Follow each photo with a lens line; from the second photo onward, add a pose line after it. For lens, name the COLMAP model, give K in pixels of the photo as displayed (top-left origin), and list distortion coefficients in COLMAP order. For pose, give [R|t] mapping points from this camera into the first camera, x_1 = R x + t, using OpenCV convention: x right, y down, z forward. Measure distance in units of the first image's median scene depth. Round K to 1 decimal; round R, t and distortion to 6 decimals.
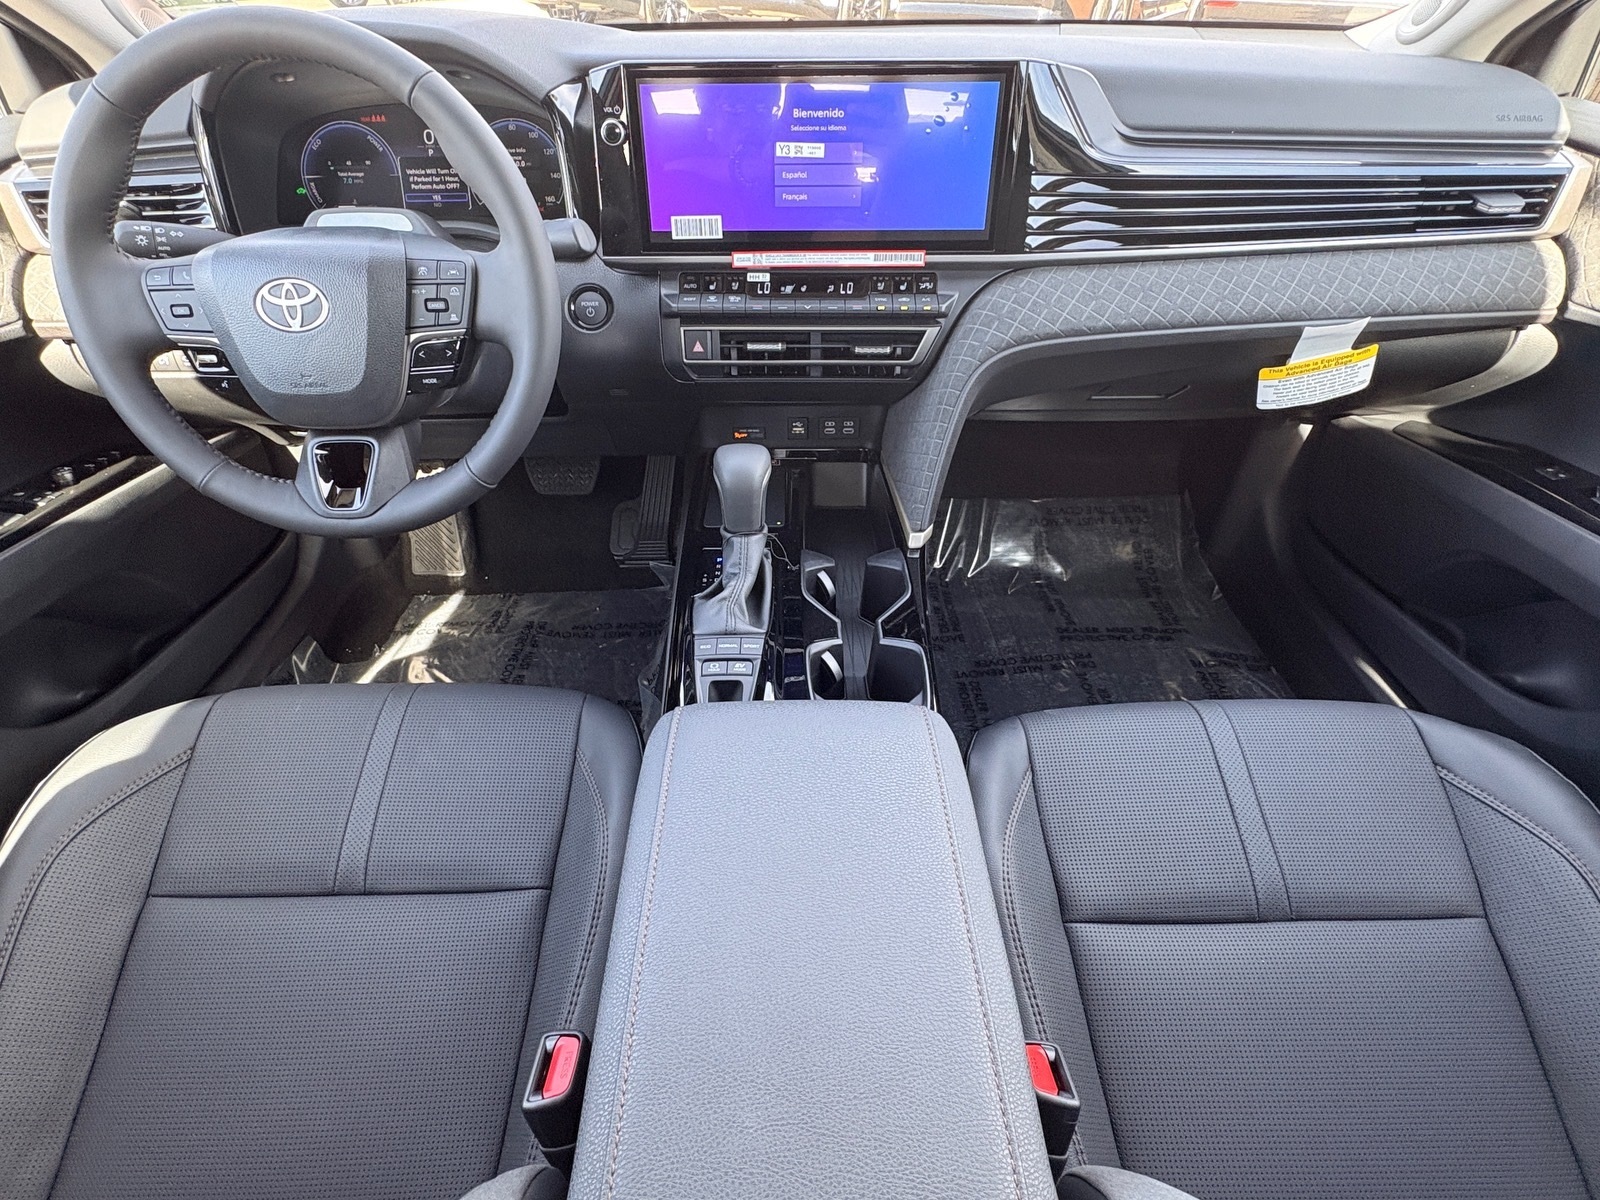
lens RADIAL K [[832.6, 0, 810.8], [0, 832.6, 594.7], [0, 0, 1]] dist [0.003591, 0.000199]
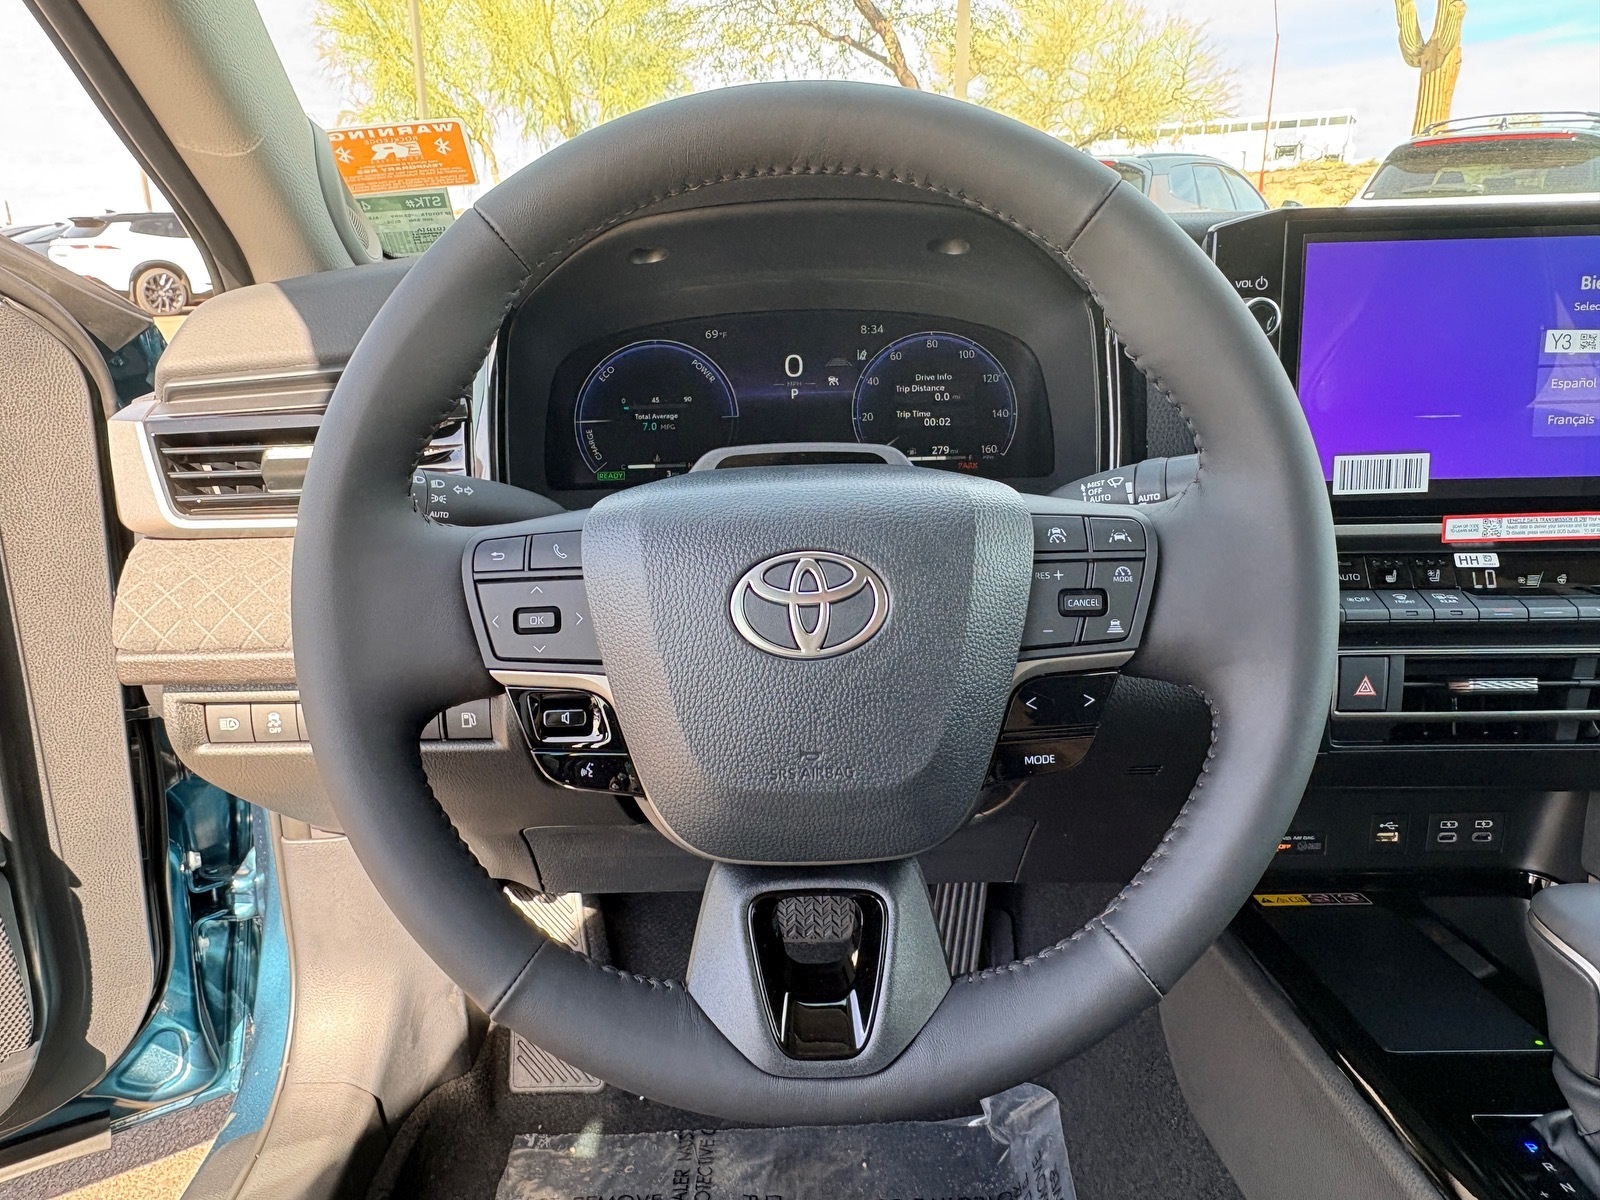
lens RADIAL K [[1114.3, 0, 768.4], [0, 1114.3, 603.2], [0, 0, 1]] dist [0.000904, 0.000972]
pose [[0.999853, -0.010220, -0.013798, -0.517662], [0.004489, 0.931227, -0.364411, -0.099346], [0.016573, 0.364295, 0.931136, 0.344906]]
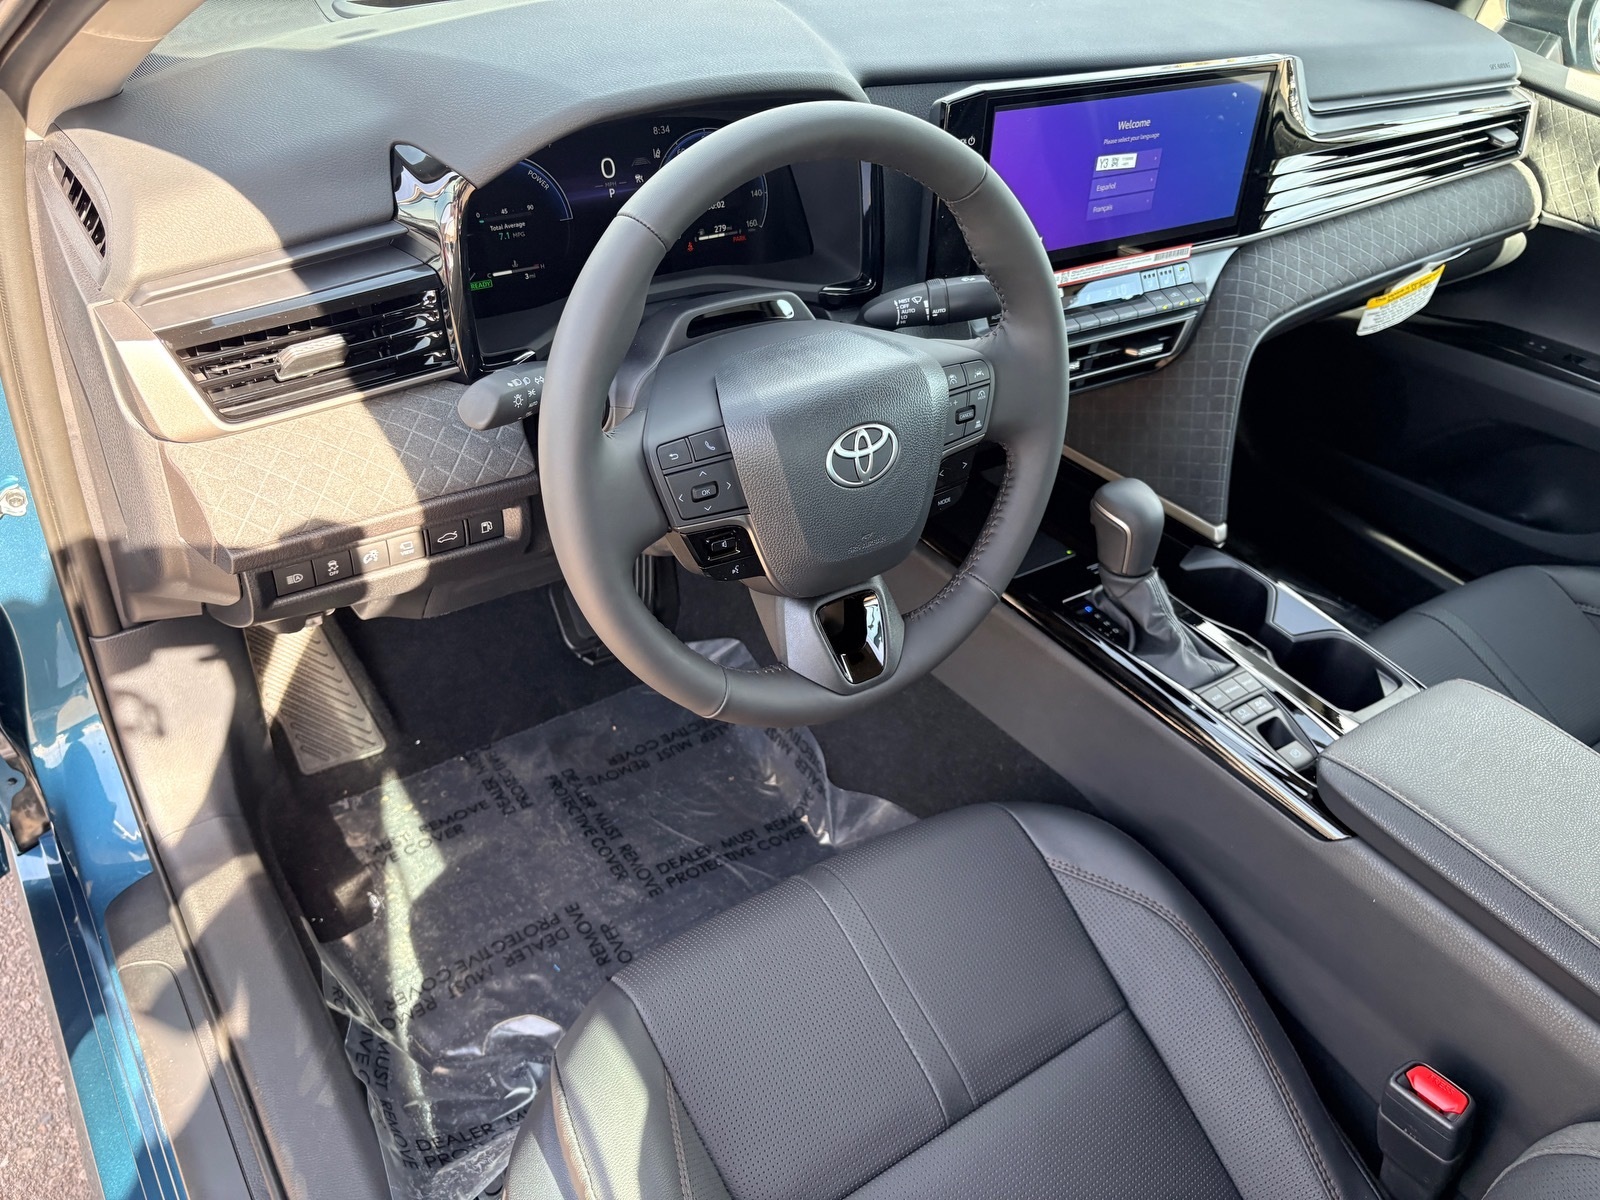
lens RADIAL K [[1252.5, 0, 800.0], [0, 1252.5, 600.0], [0, 0, 1]] dist [0.010539, -0.002443]
pose [[0.819508, -0.279886, 0.500071, -1.075581], [0.253163, 0.959670, 0.122240, -0.305774], [-0.514116, 0.026423, 0.857313, -0.007800]]
